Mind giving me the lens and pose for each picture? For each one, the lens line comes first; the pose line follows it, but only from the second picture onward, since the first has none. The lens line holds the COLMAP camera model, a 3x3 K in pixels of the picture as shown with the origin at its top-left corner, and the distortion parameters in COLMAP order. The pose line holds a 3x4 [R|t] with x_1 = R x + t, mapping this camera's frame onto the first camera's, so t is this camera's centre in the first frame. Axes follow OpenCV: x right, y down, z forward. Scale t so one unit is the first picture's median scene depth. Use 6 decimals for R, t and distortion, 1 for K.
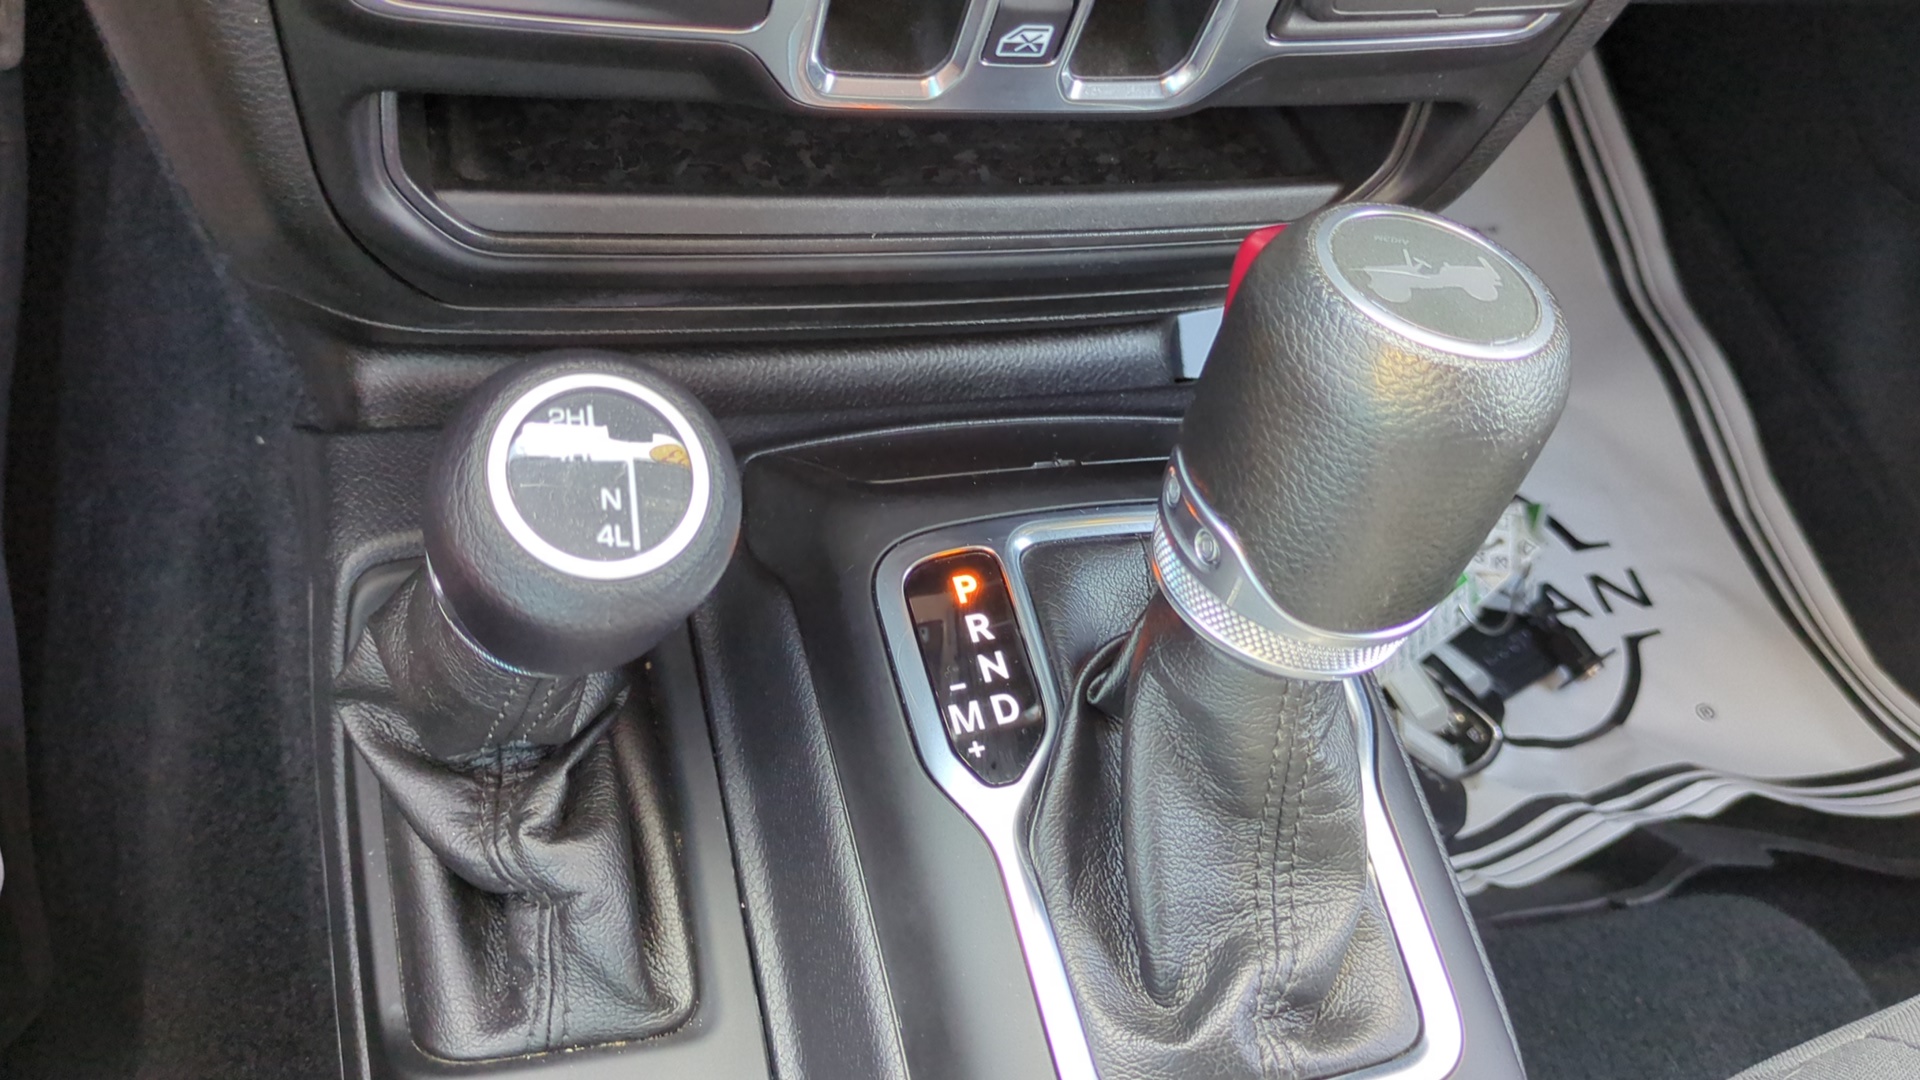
lens RADIAL K [[1637.4, 0, 962.5], [0, 1637.4, 531.5], [0, 0, 1]] dist [0.031239, -0.059487]
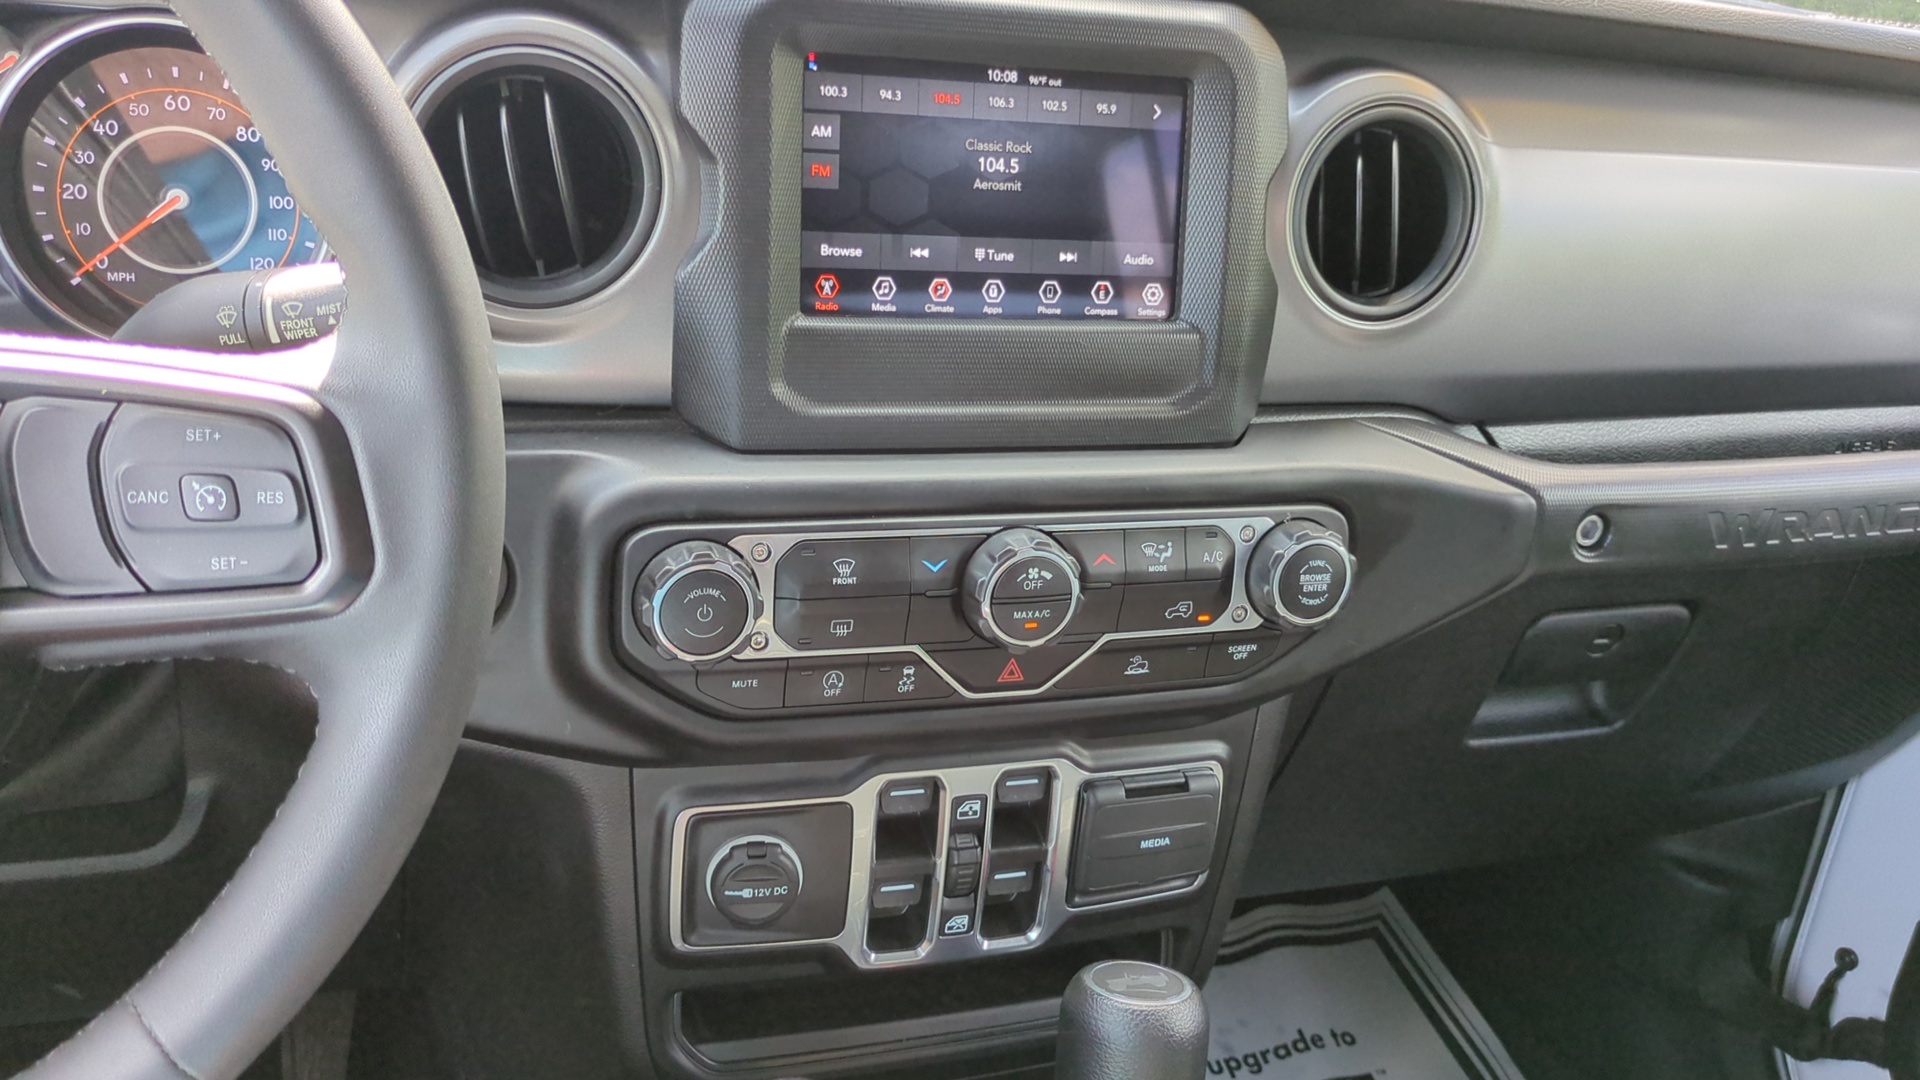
lens RADIAL K [[1637.4, 0, 956.0], [0, 1637.4, 530.9], [0, 0, 1]] dist [0.031239, -0.059487]
pose [[0.985946, -0.164081, 0.031438, 0.050009], [0.152417, 0.806370, -0.571433, 0.502670], [0.068411, 0.568194, 0.820046, -1.049132]]
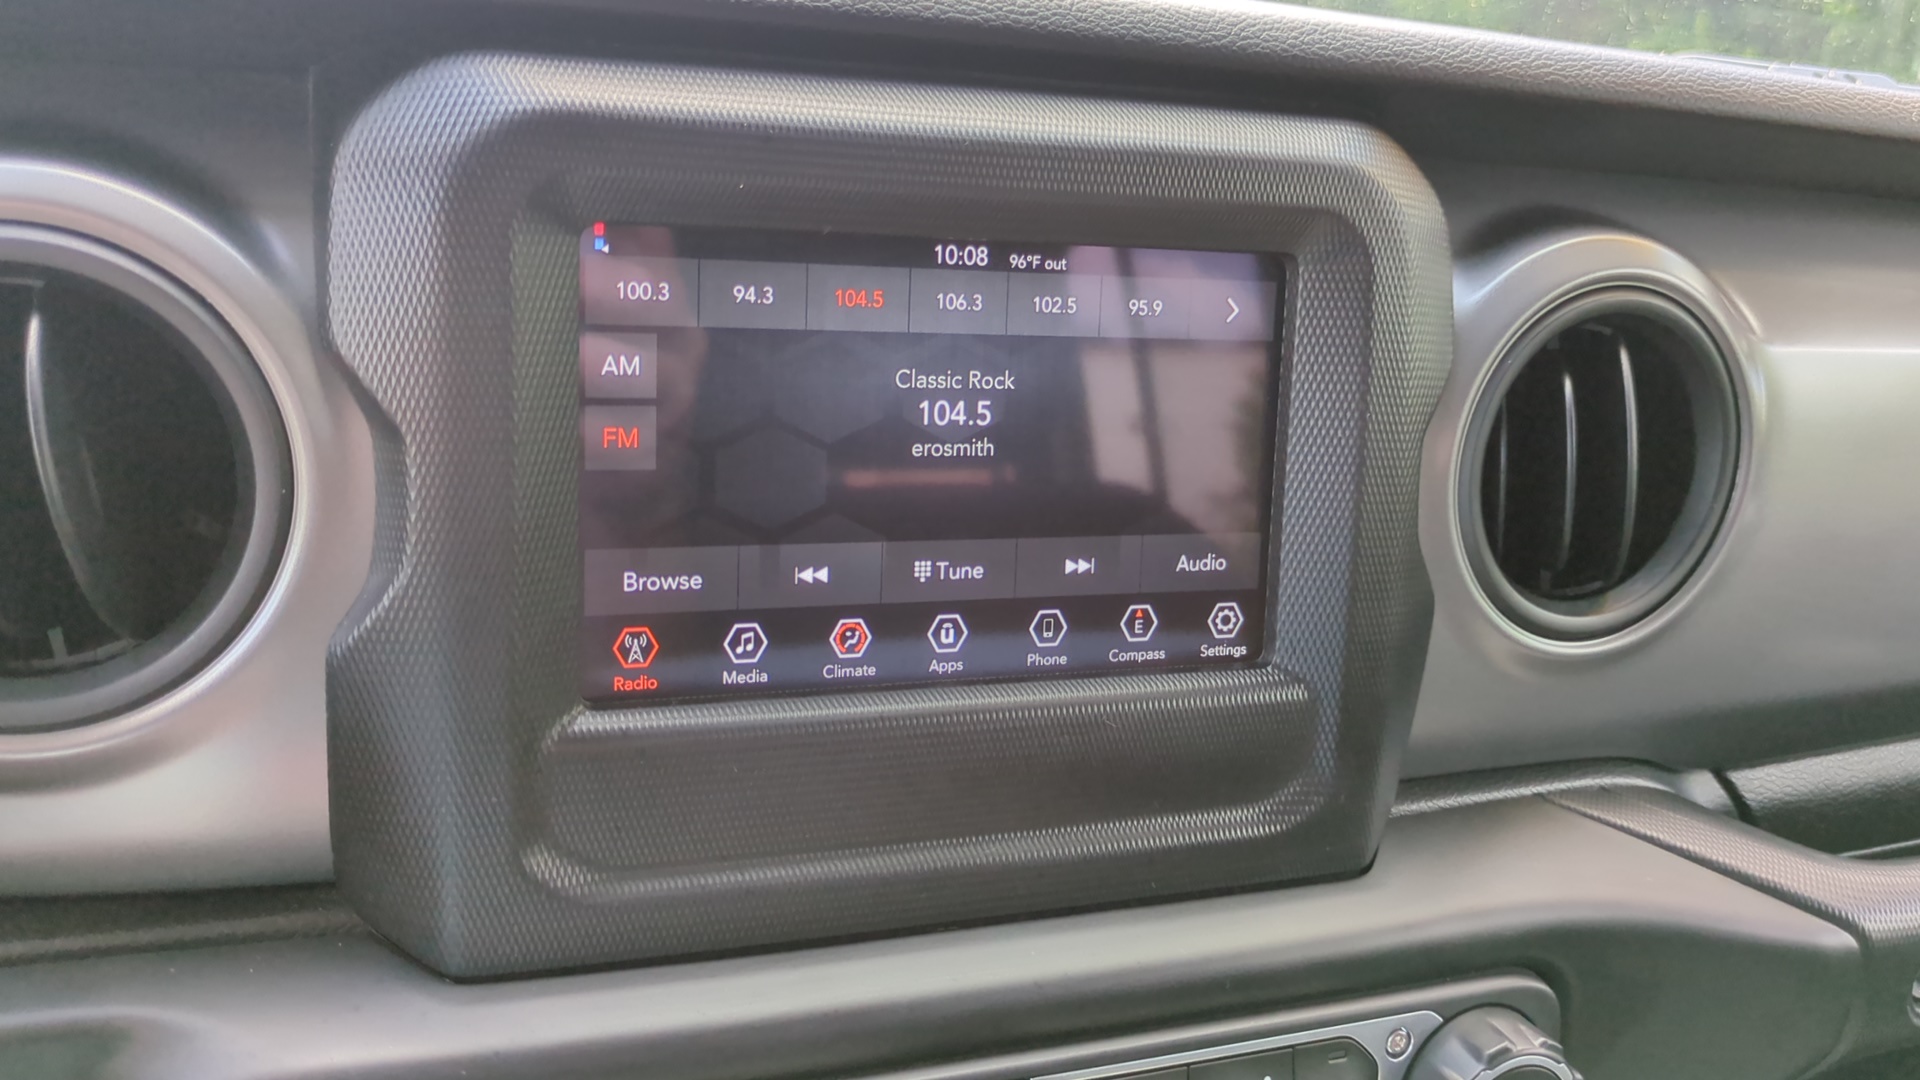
lens RADIAL K [[1637.4, 0, 960.7], [0, 1637.4, 529.4], [0, 0, 1]] dist [0.031239, -0.059487]
pose [[0.983442, -0.168095, 0.067724, 0.144818], [0.174947, 0.783076, -0.596812, -0.209724], [0.047288, 0.598778, 0.799518, -0.538174]]
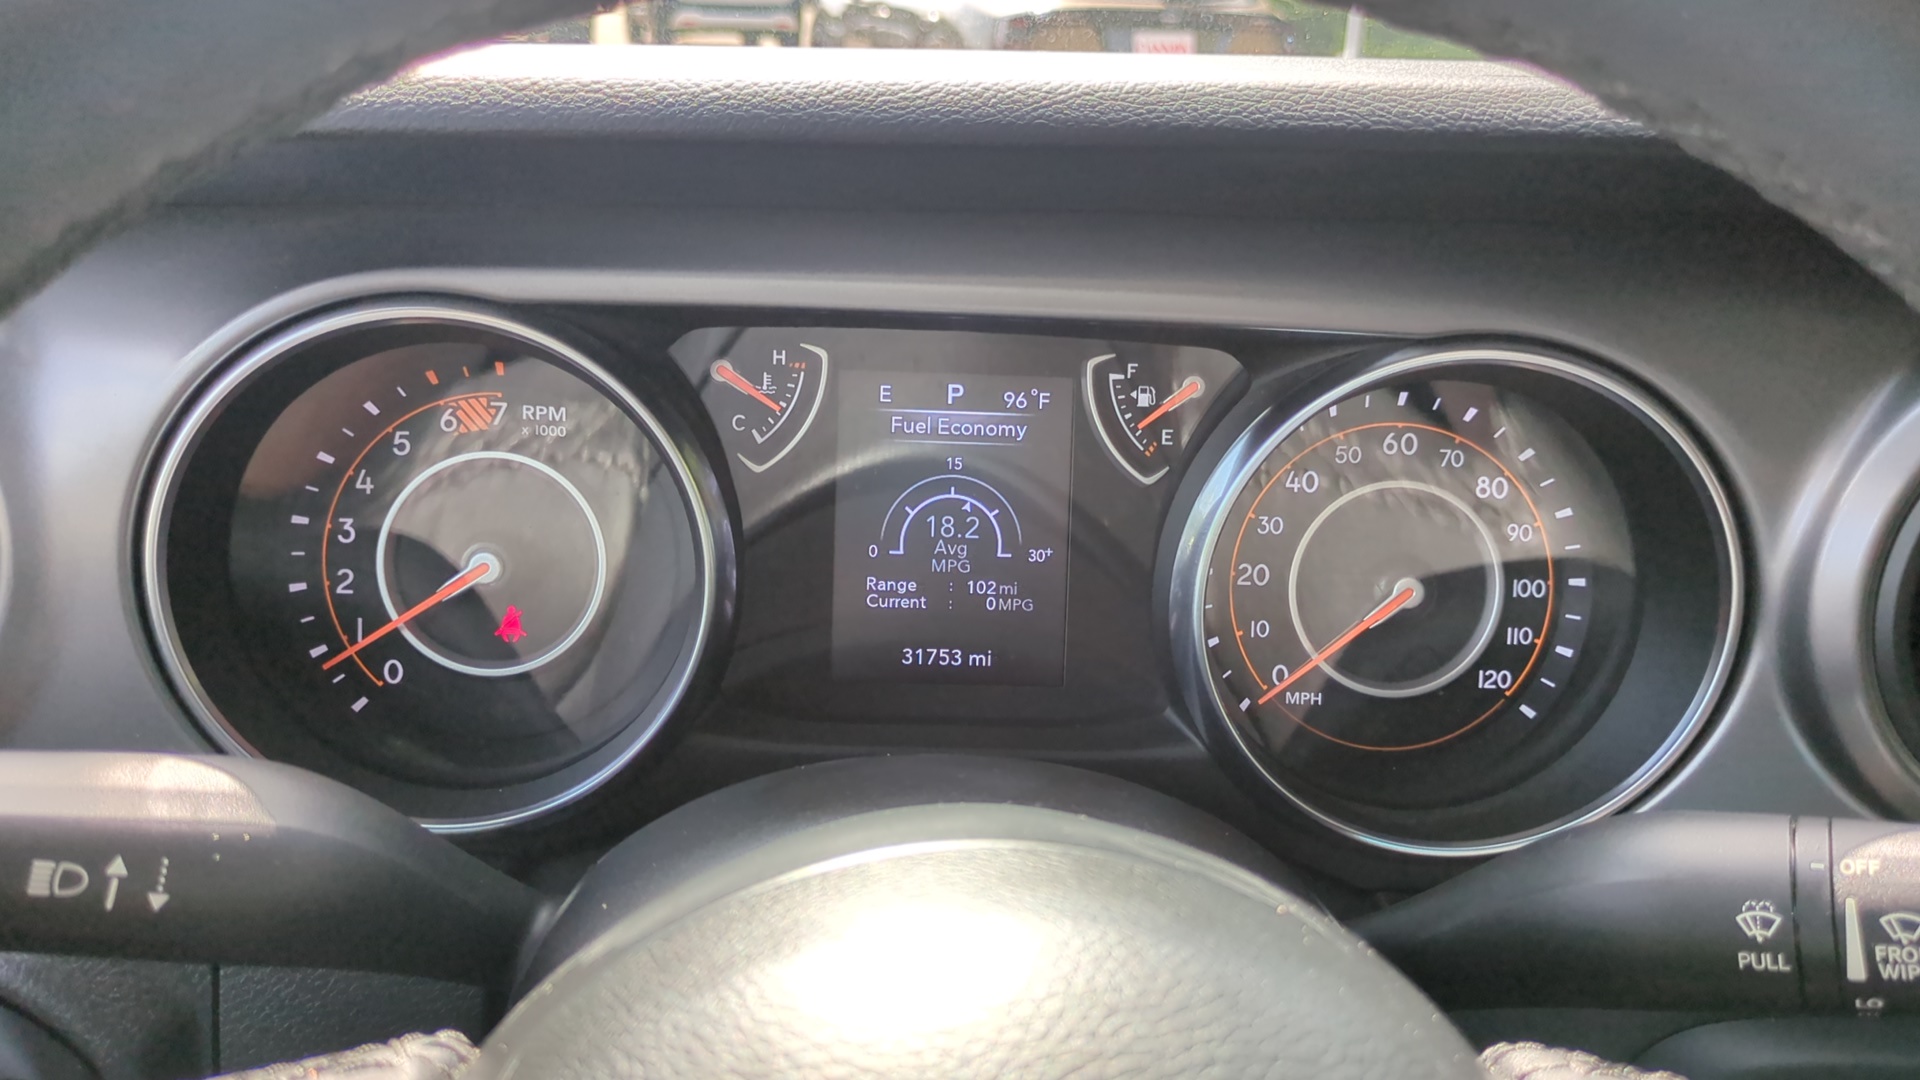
lens RADIAL K [[1637.4, 0, 962.3], [0, 1637.4, 538.4], [0, 0, 1]] dist [0.031239, -0.059487]
pose [[0.962064, -0.121018, -0.244515, -0.661249], [-0.062286, 0.775141, -0.628711, -0.183426], [0.265619, 0.620090, 0.738197, -0.835785]]
